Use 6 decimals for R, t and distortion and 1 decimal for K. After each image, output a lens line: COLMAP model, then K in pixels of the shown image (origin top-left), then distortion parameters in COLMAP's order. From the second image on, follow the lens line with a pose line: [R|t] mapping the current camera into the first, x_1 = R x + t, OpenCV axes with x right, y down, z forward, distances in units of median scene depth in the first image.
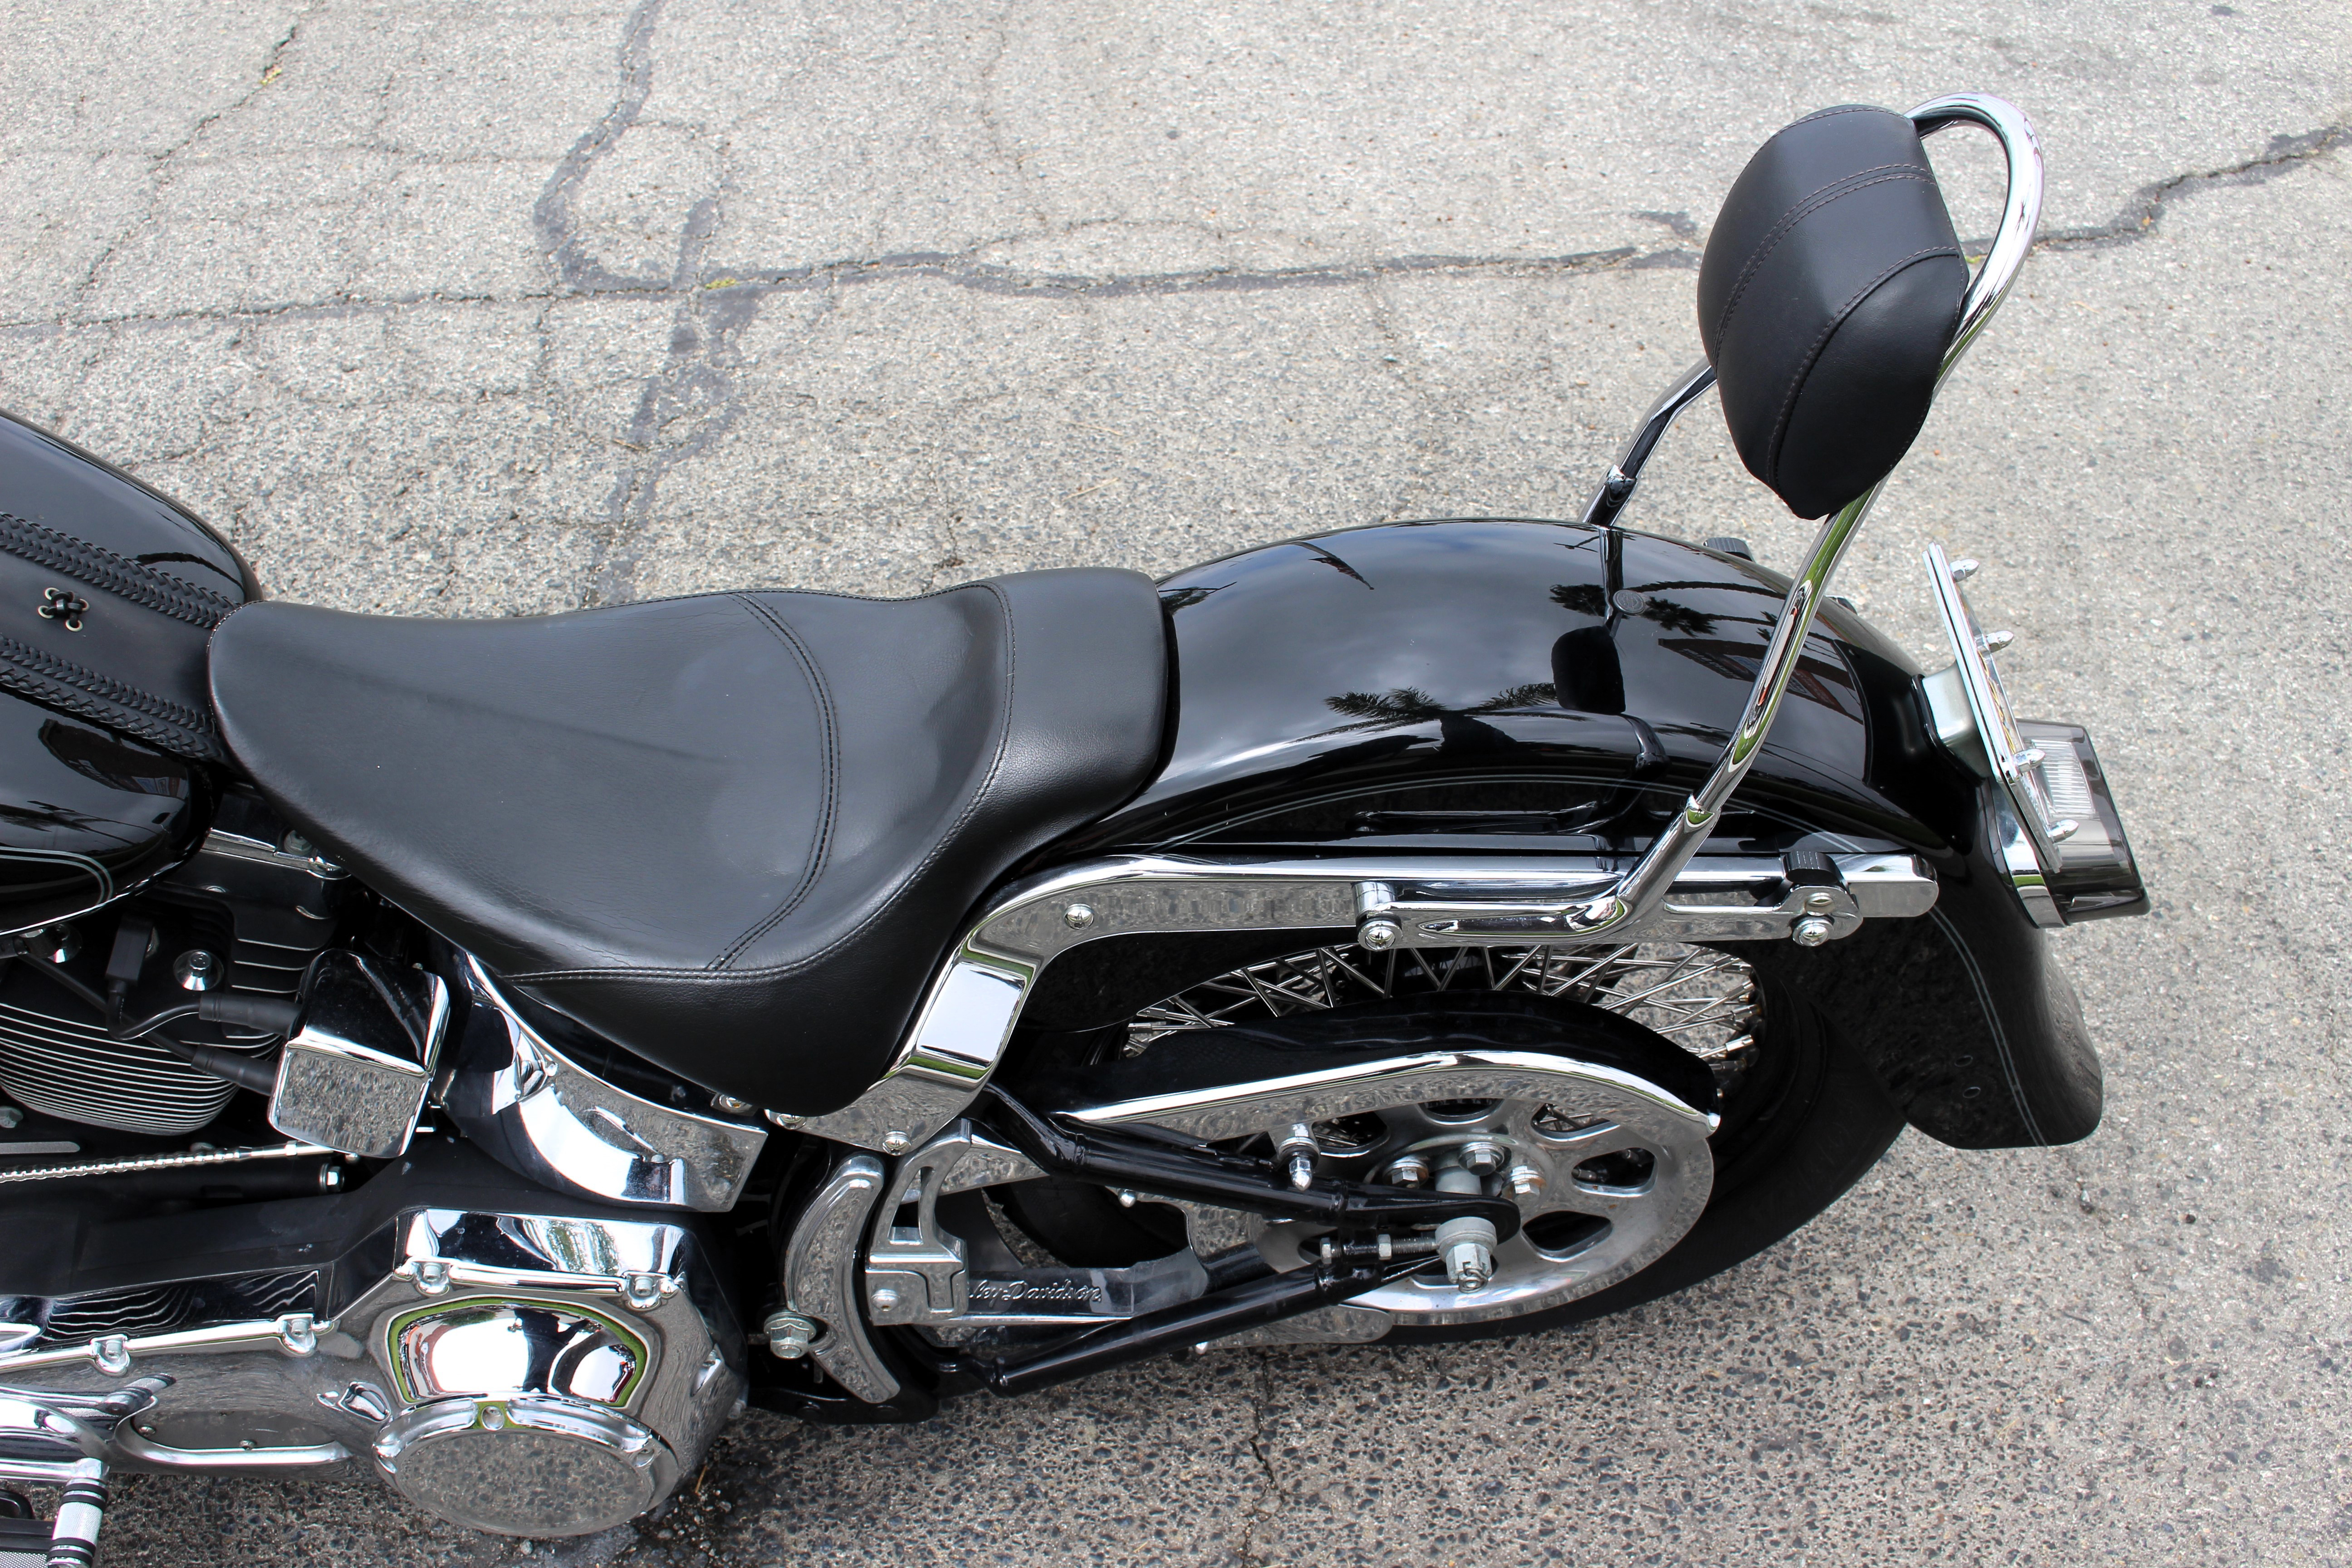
lens RADIAL K [[2890.1, 0, 1064.1], [0, 2890.1, 822.6], [0, 0, 1]] dist [-0.147521, 0.188454]
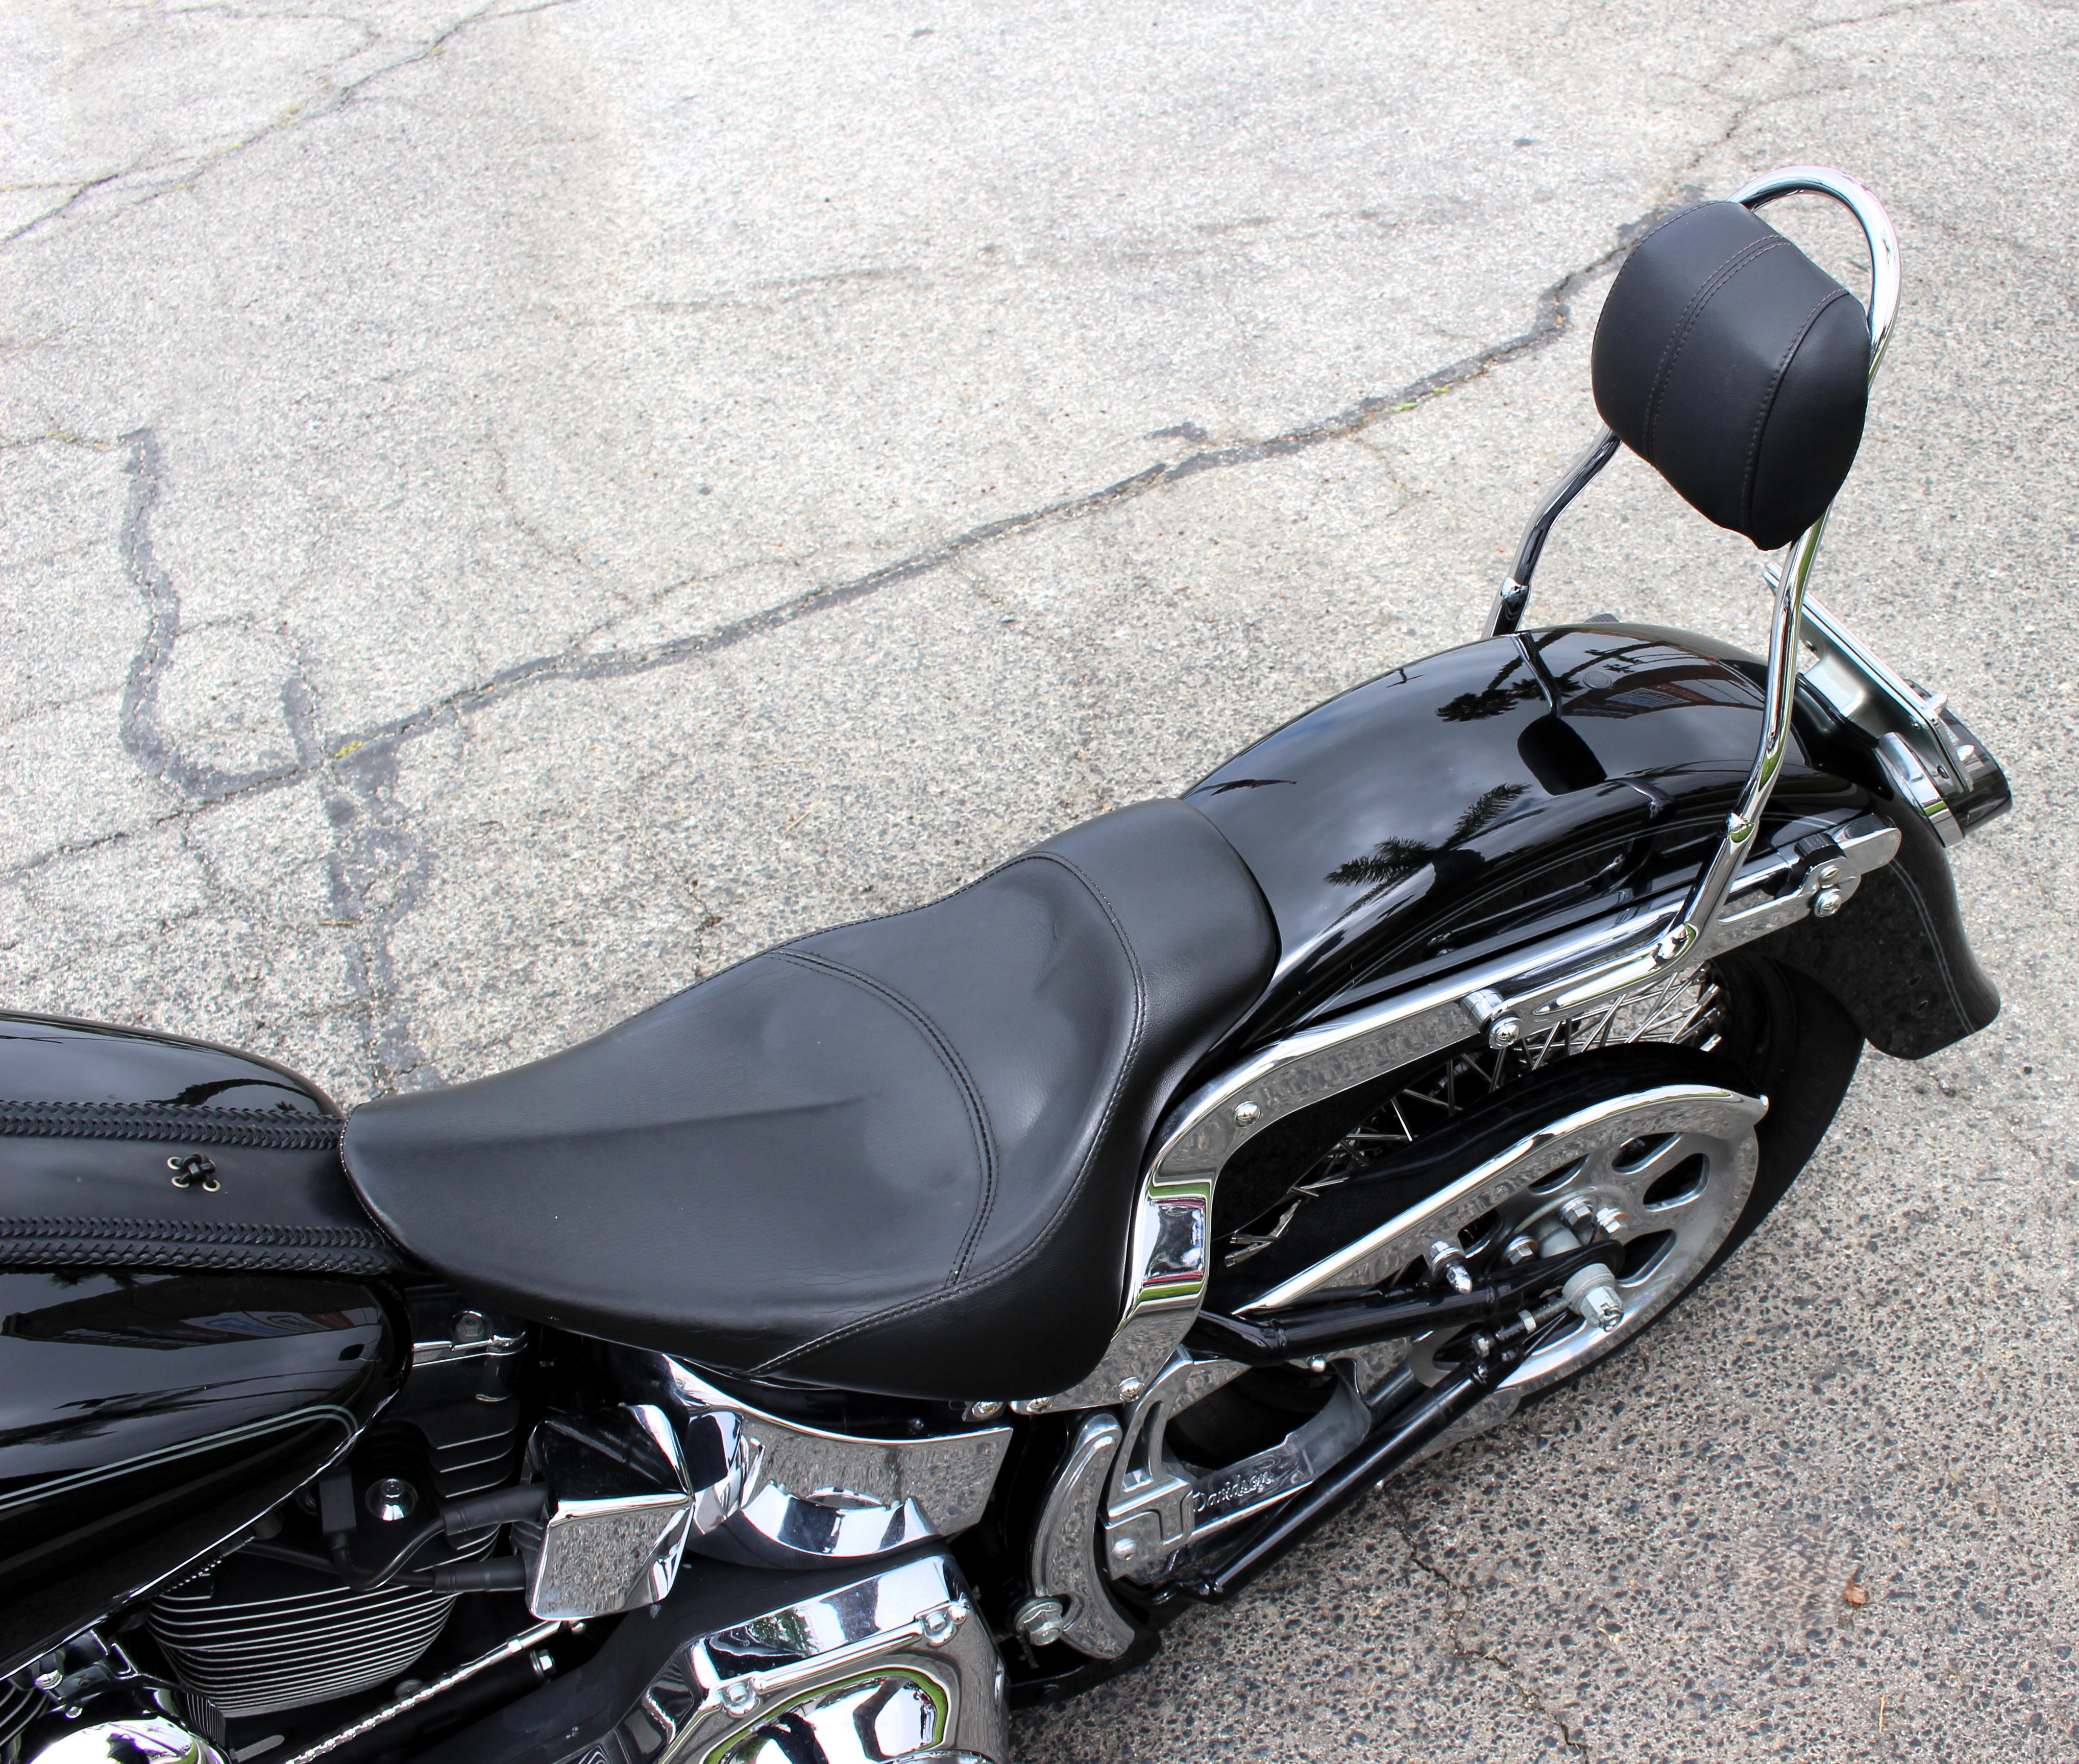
lens RADIAL K [[2695.3, 0, 1364.2], [0, 2695.3, 881.0], [0, 0, 1]] dist [-0.172511, 0.152919]
pose [[0.882634, -0.319801, 0.344505, -0.215623], [0.344525, 0.938709, -0.011289, -0.017521], [-0.319780, 0.128655, 0.938717, 0.037290]]
